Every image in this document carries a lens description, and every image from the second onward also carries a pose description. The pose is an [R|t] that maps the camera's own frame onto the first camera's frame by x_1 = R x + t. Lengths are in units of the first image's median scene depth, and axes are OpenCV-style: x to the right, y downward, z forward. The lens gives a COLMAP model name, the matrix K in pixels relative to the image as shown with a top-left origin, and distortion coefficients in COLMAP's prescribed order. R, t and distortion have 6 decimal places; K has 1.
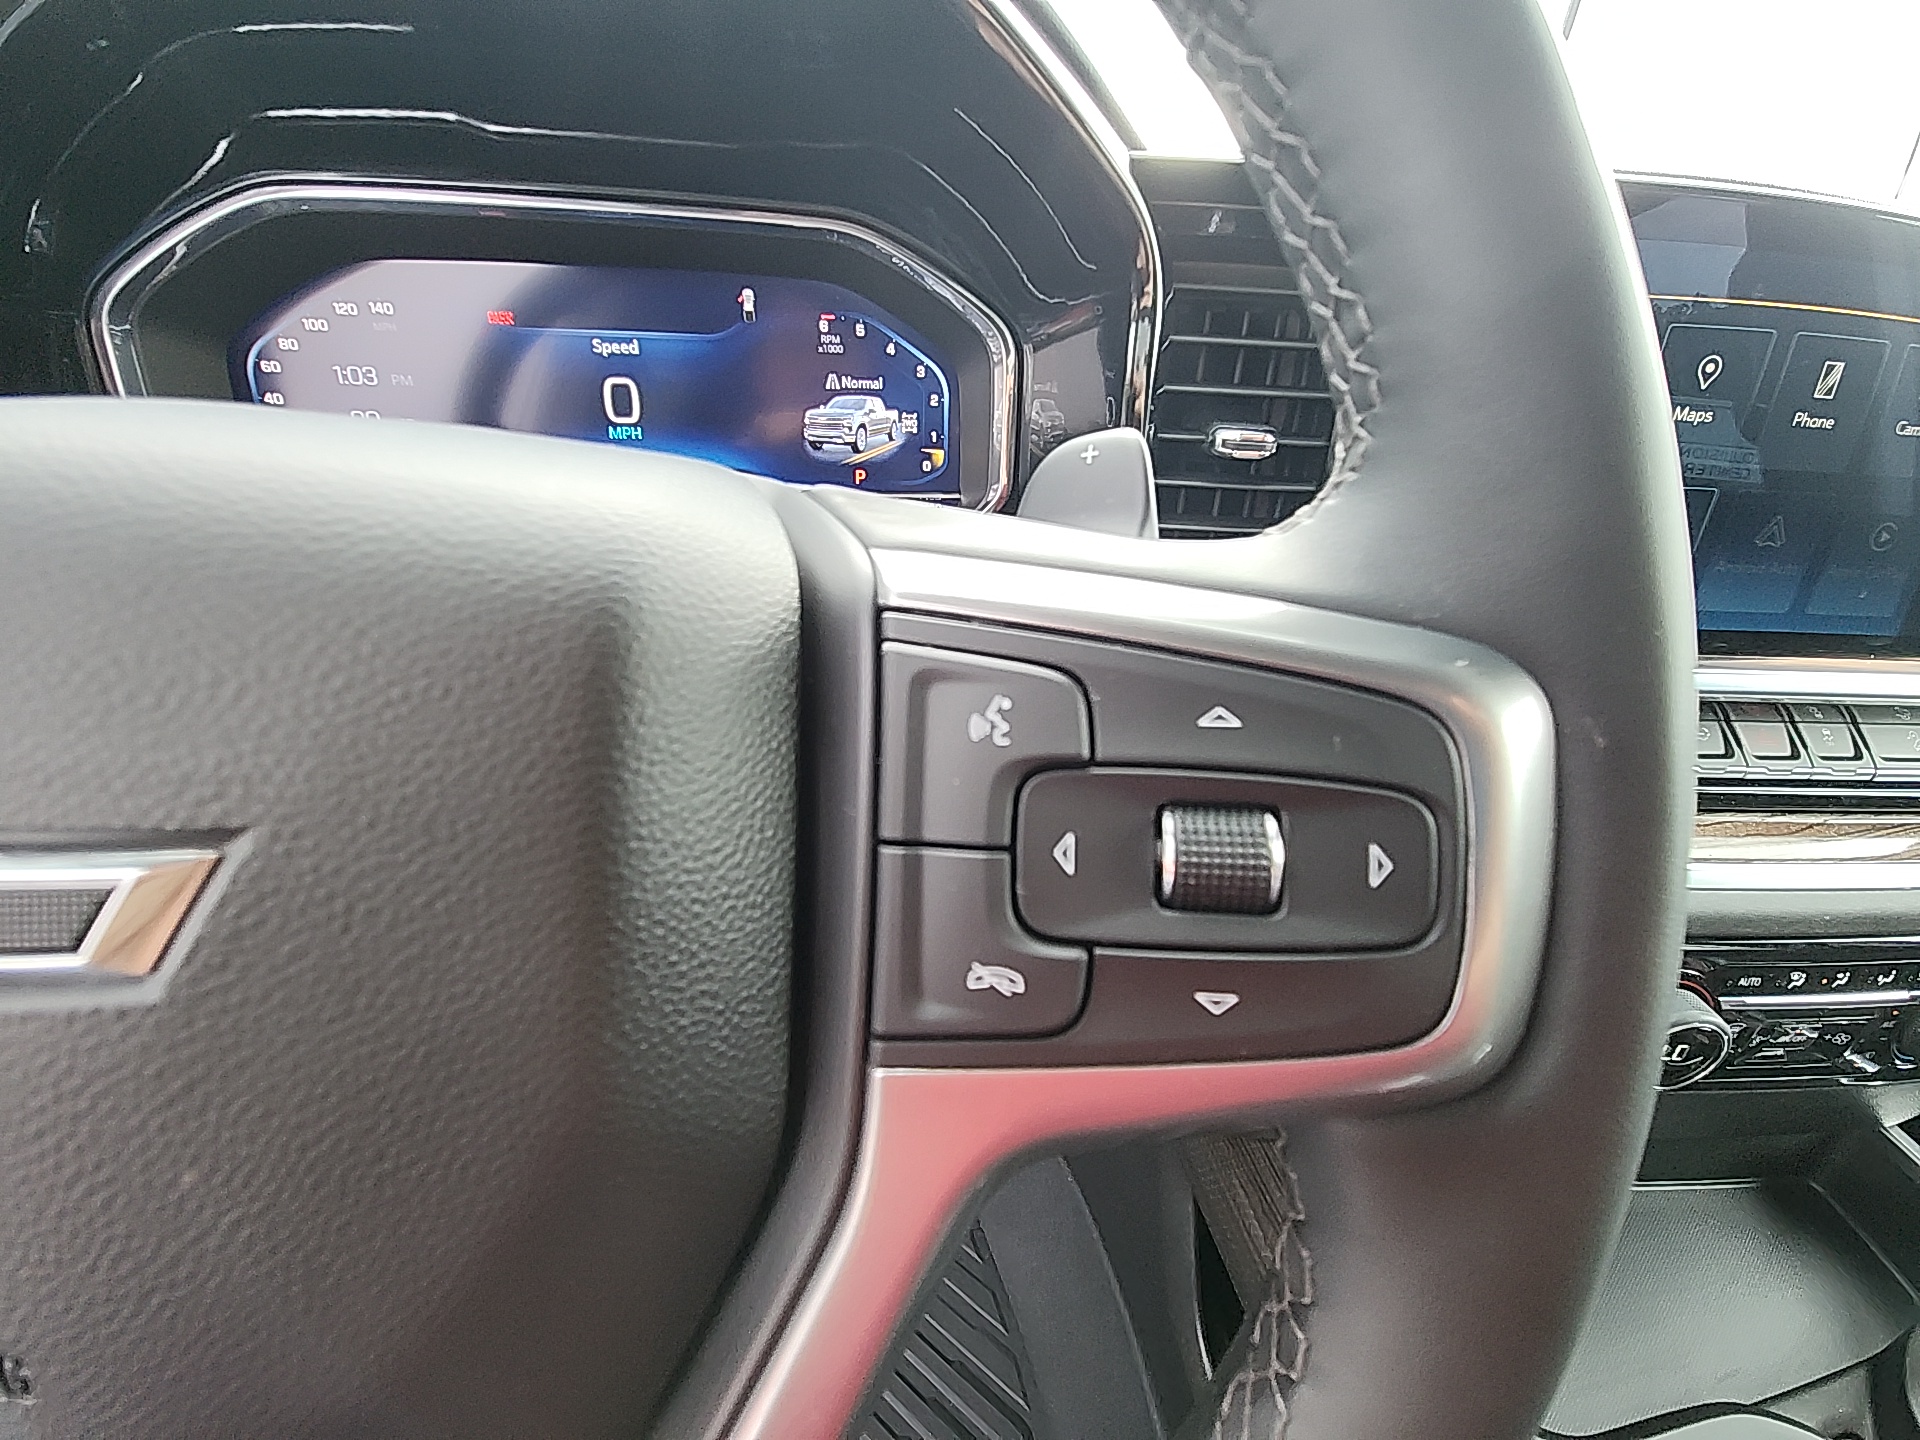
lens RADIAL K [[774.5, 0, 951.6], [0, 774.5, 703.1], [0, 0, 1]] dist [0.006021, -0.003893]
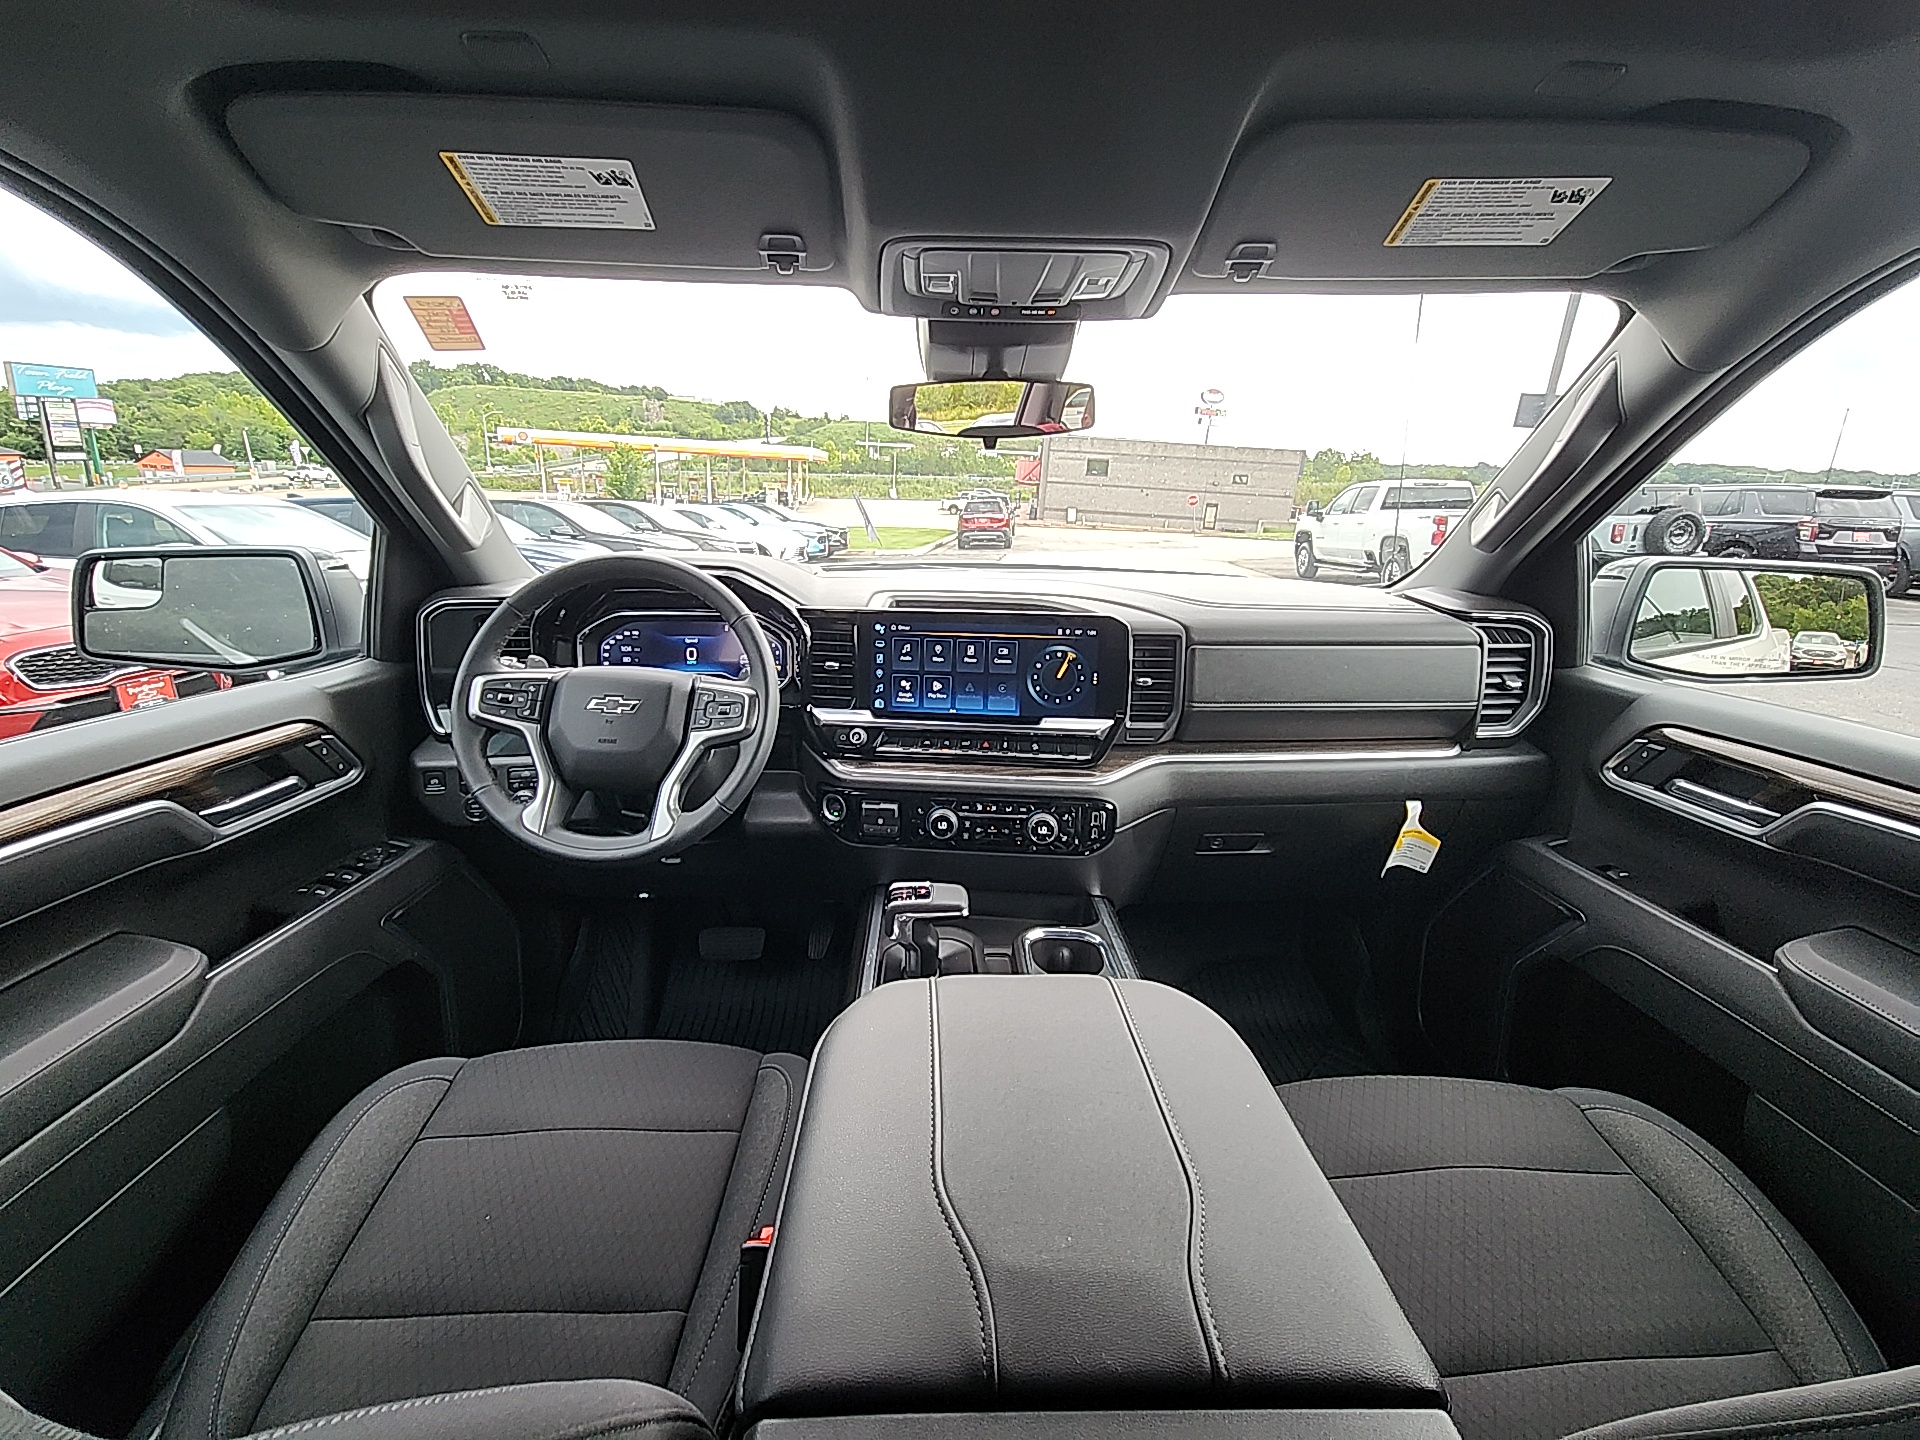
lens RADIAL K [[771.1, 0, 951.9], [0, 771.1, 703.7], [0, 0, 1]] dist [0.013708, -0.010956]
pose [[0.991418, 0.003724, -0.130677, 1.303528], [-0.035500, 0.969704, -0.241690, 0.693409], [0.125818, 0.244255, 0.961514, -2.354832]]
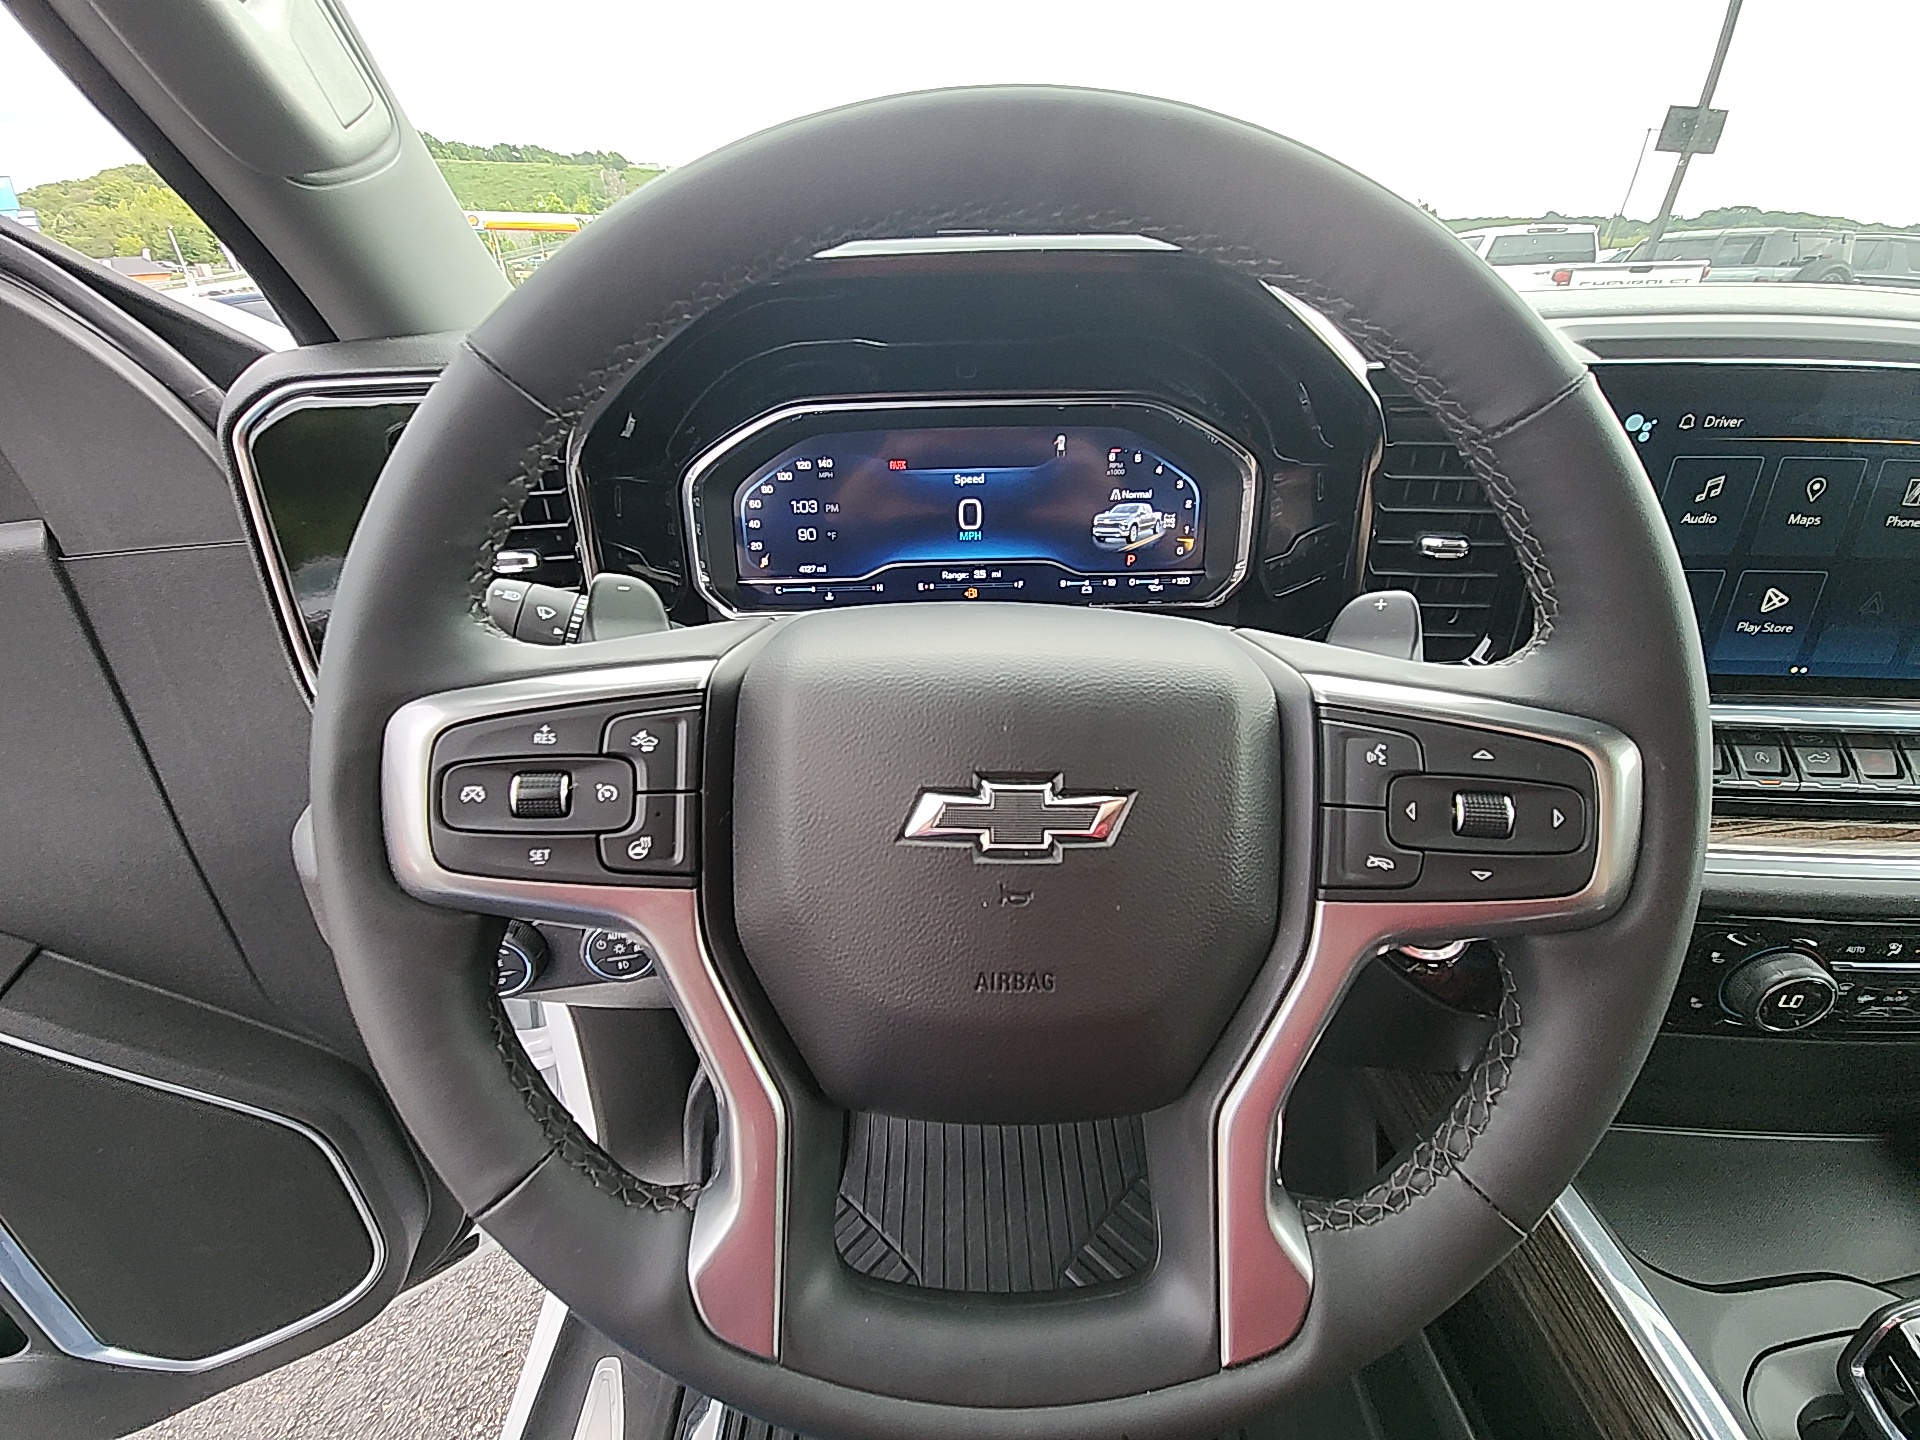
lens RADIAL K [[771.1, 0, 951.9], [0, 771.1, 703.7], [0, 0, 1]] dist [0.013708, -0.010956]
pose [[0.989774, 0.006455, -0.142497, -0.255554], [-0.006981, 0.999971, -0.003194, -0.033042], [0.142472, 0.004156, 0.989790, -0.434247]]
